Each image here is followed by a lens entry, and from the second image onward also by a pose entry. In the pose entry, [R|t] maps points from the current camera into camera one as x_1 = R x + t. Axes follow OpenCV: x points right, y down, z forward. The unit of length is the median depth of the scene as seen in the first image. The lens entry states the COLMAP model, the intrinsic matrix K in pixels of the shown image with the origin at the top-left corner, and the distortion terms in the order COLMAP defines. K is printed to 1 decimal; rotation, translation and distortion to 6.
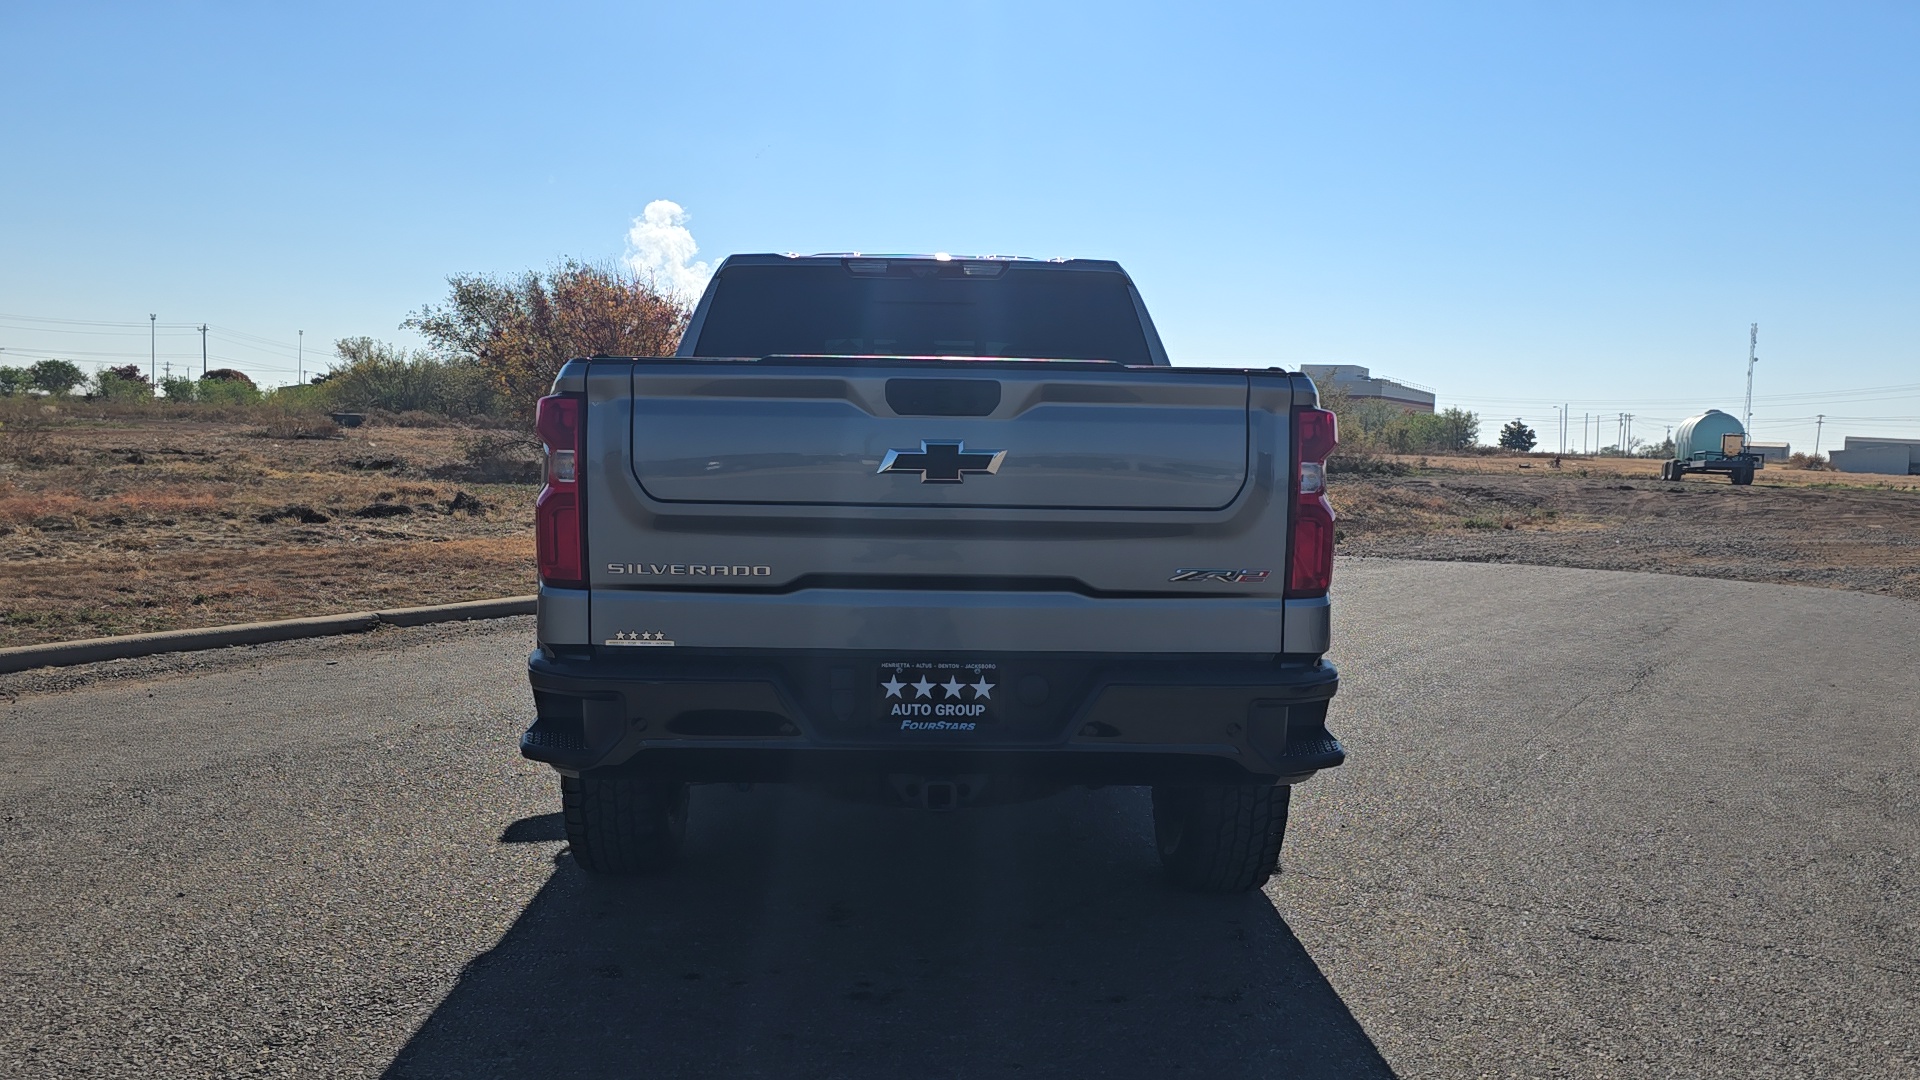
lens RADIAL K [[1607.5, 0, 961.6], [0, 1607.5, 547.6], [0, 0, 1]] dist [-0.008018, 0.037024]
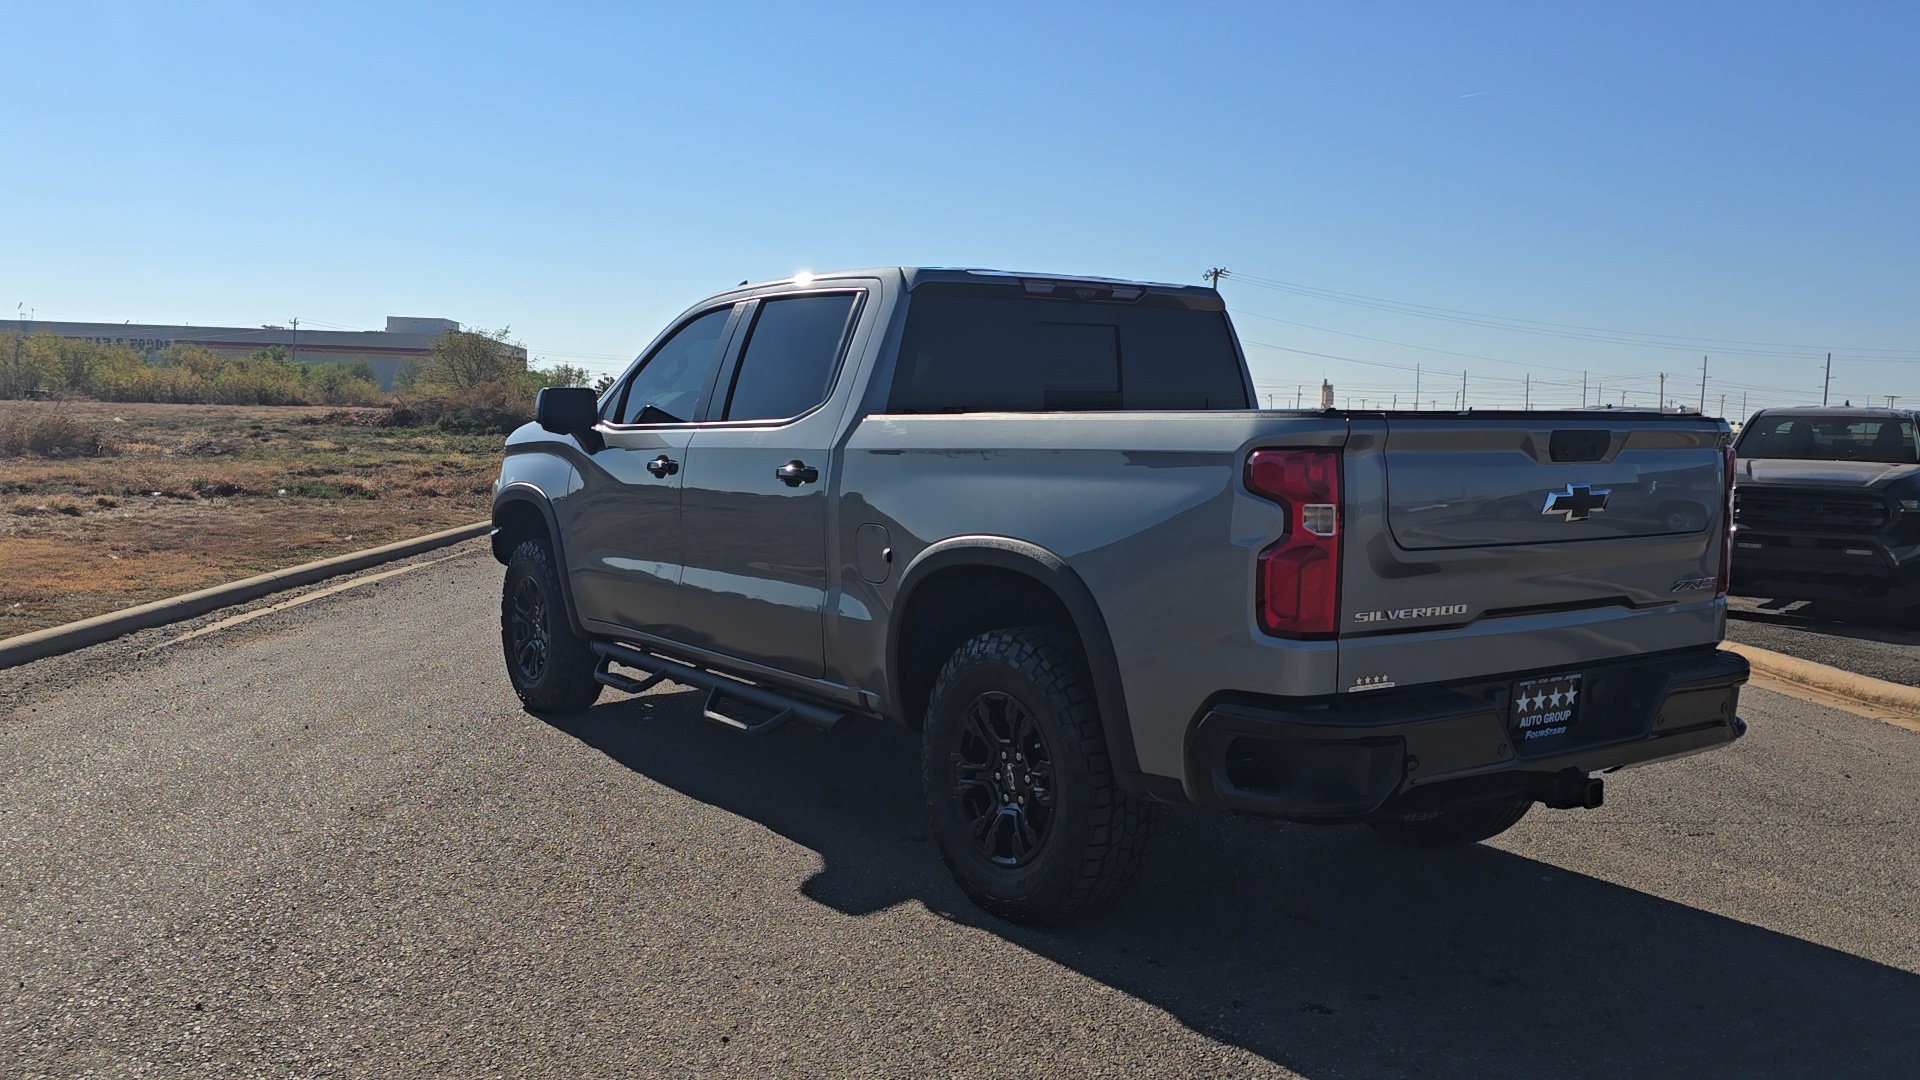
lens RADIAL K [[1607.5, 0, 957.9], [0, 1607.5, 543.7], [0, 0, 1]] dist [-0.008018, 0.037024]
pose [[0.843176, -0.053689, 0.534951, -0.645561], [0.039458, 0.998498, 0.038018, -0.054595], [-0.536188, -0.010948, 0.844027, 0.179446]]
